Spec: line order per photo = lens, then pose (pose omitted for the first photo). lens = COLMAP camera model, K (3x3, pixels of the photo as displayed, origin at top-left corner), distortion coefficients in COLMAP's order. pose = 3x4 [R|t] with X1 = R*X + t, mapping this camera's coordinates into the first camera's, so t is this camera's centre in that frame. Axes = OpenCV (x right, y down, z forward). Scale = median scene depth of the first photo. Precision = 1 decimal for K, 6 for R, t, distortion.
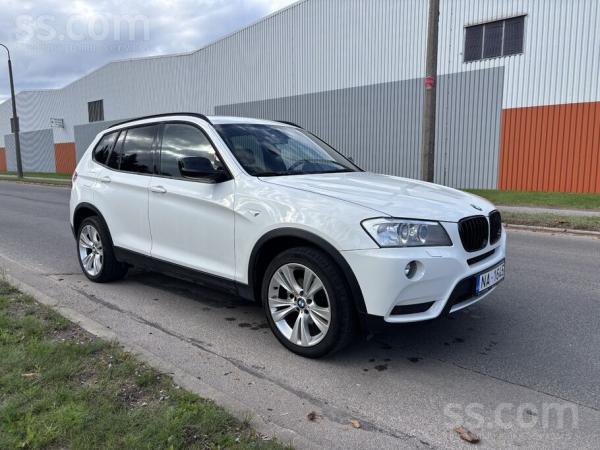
lens RADIAL K [[443.3, 0, 300.0], [0, 443.3, 225.0], [0, 0, 1]] dist [0.059748, -0.076484]
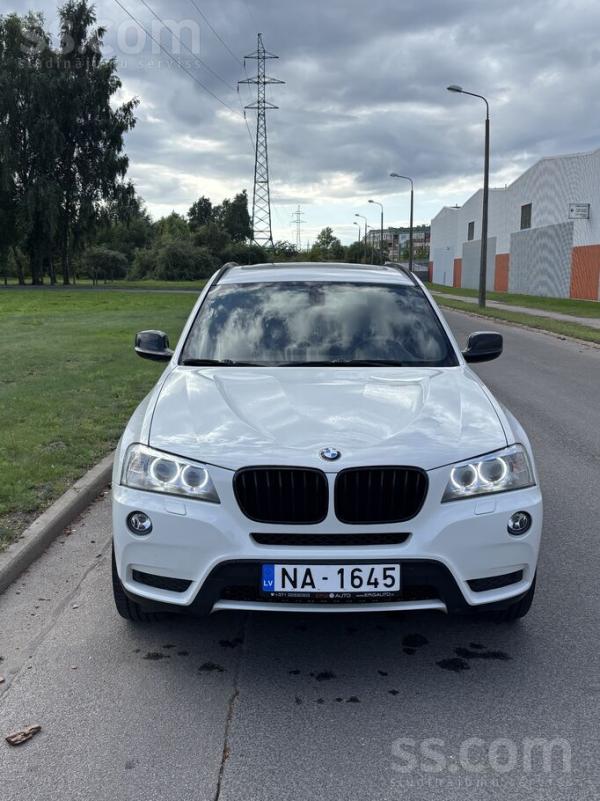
lens RADIAL K [[851.1, 0, 300.0], [0, 851.1, 400.5], [0, 0, 1]] dist [0.023448, -0.004748]
pose [[0.679014, 0.120493, -0.724169, 1.192529], [-0.118656, 0.991482, 0.053714, -0.168034], [0.724472, 0.049455, 0.687528, 0.211923]]
